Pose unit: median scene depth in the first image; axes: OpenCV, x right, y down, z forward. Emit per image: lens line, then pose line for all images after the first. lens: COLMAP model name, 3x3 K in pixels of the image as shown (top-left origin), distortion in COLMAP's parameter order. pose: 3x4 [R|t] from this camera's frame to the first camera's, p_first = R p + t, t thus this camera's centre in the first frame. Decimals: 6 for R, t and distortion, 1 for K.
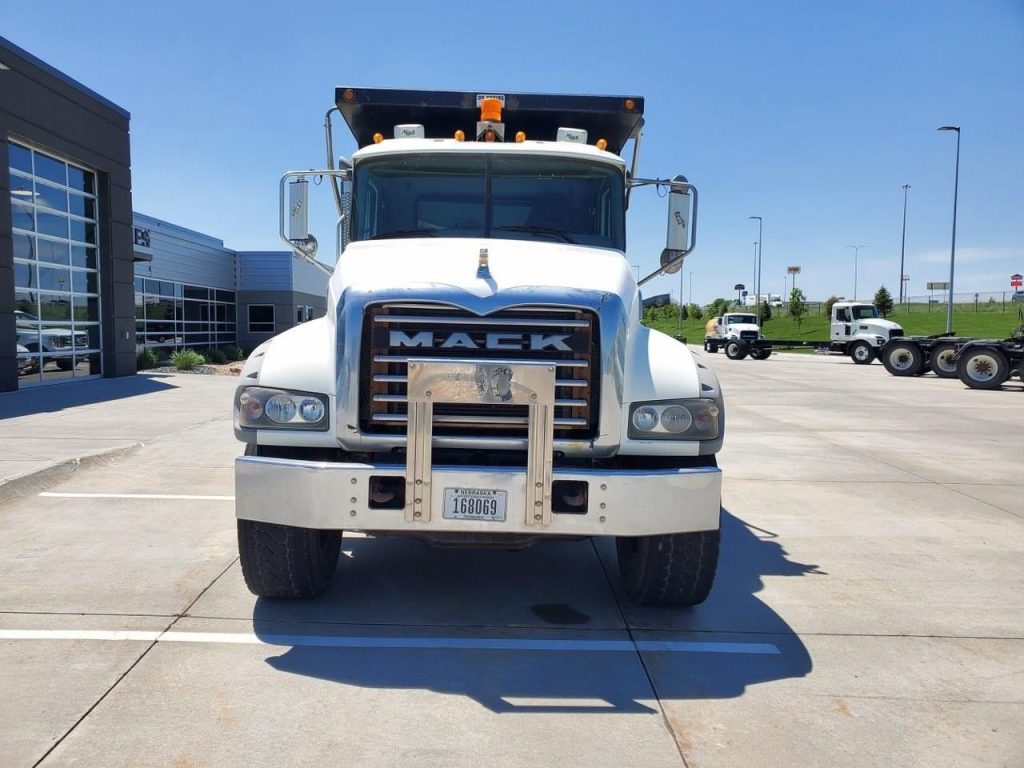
lens RADIAL K [[789.1, 0, 512.0], [0, 789.1, 384.0], [0, 0, 1]] dist [0.064654, -0.088512]
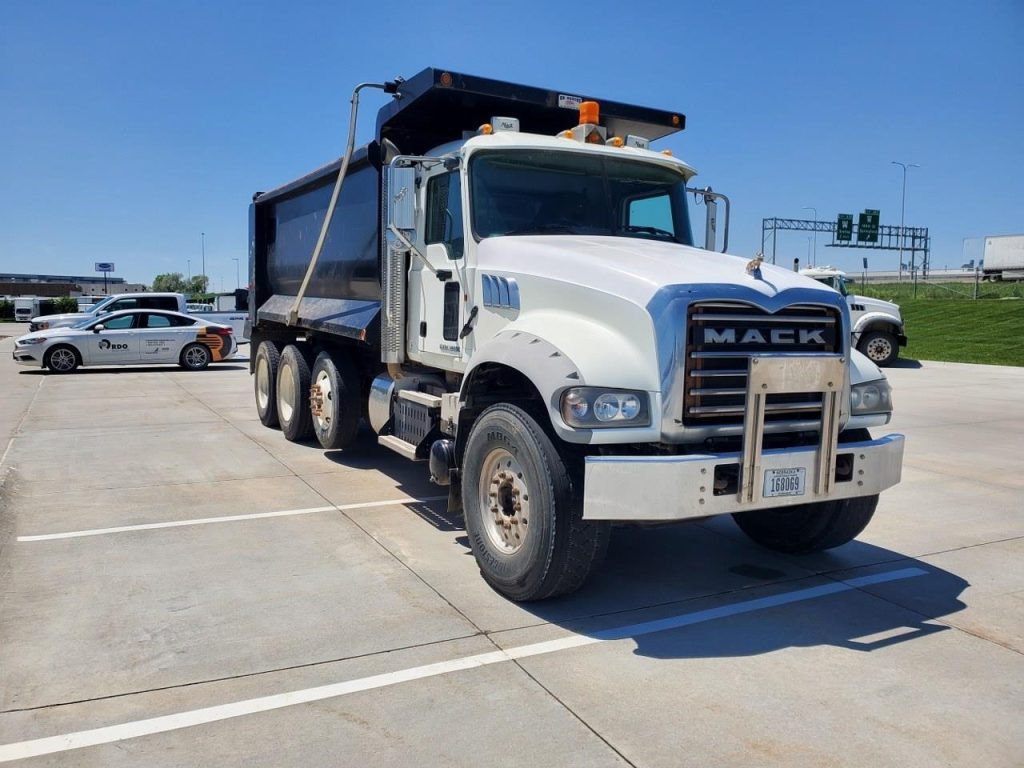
lens RADIAL K [[782.5, 0, 512.0], [0, 782.5, 384.0], [0, 0, 1]] dist [0.000839, 0.007069]
pose [[0.891571, -0.045371, 0.450603, -0.862343], [0.035022, 0.998897, 0.031284, -0.034457], [-0.451525, -0.012110, 0.892176, 0.176488]]
